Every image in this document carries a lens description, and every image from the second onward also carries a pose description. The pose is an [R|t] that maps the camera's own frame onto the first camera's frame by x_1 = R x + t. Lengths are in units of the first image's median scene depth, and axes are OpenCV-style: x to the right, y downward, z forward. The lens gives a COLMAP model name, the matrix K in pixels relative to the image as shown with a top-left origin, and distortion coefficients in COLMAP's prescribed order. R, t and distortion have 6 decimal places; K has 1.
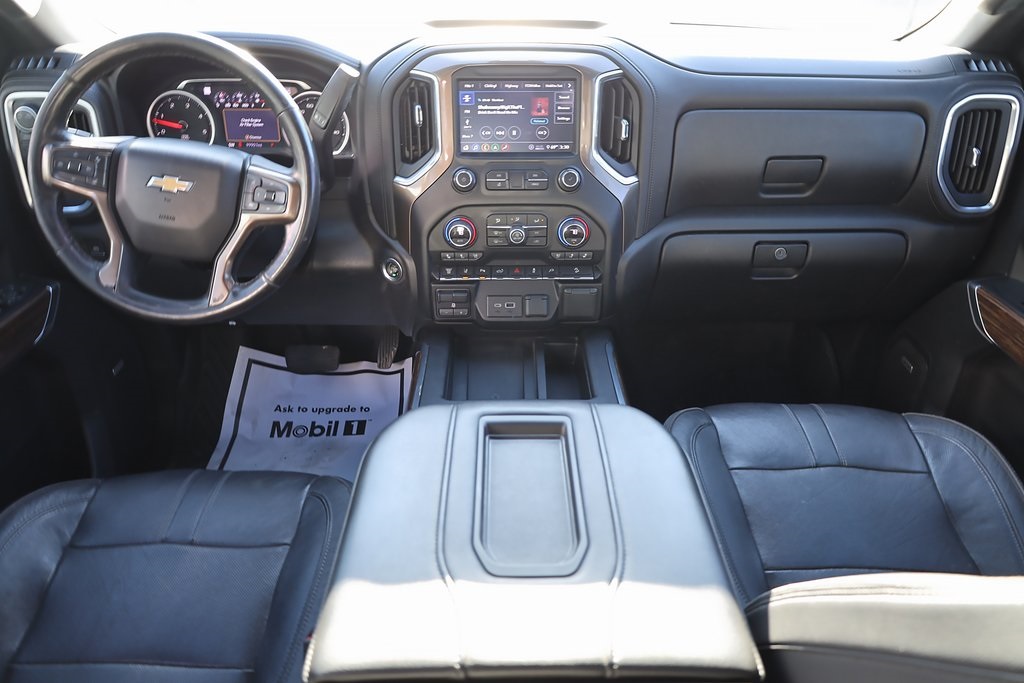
lens RADIAL K [[704.6, 0, 509.8], [0, 704.6, 346.8], [0, 0, 1]] dist [-0.007113, -0.000226]
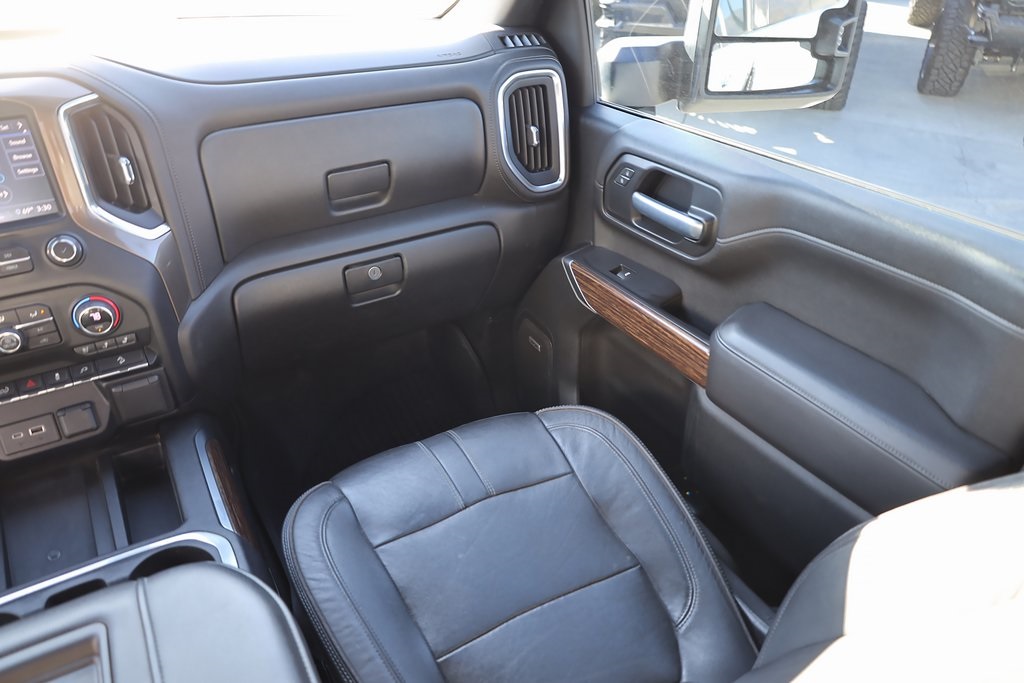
lens RADIAL K [[697.0, 0, 511.5], [0, 697.0, 335.4], [0, 0, 1]] dist [-0.002729, -0.000539]
pose [[0.871056, -0.265728, 0.413099, 0.163589], [0.256252, 0.963348, 0.079348, -0.088794], [-0.419043, 0.036741, 0.907223, 0.148276]]
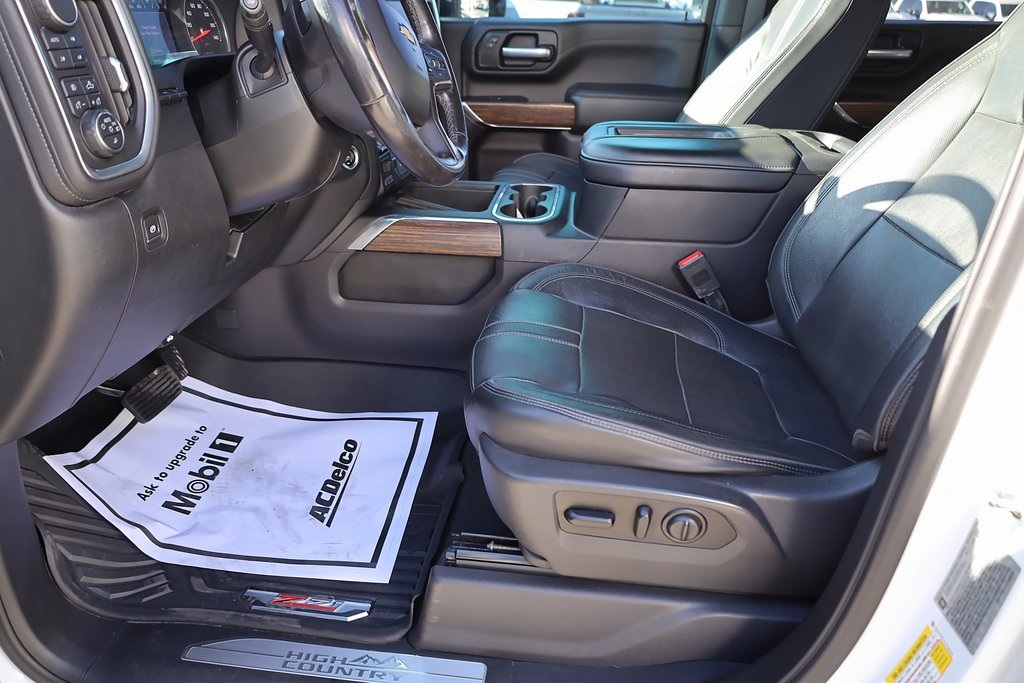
lens RADIAL K [[665.9, 0, 512.3], [0, 665.9, 327.8], [0, 0, 1]] dist [-0.016961, 0.001315]
pose [[0.118541, -0.435301, 0.892447, -1.176423], [0.490295, 0.807233, 0.328613, -0.117930], [-0.863458, 0.398608, 0.309116, 0.633327]]
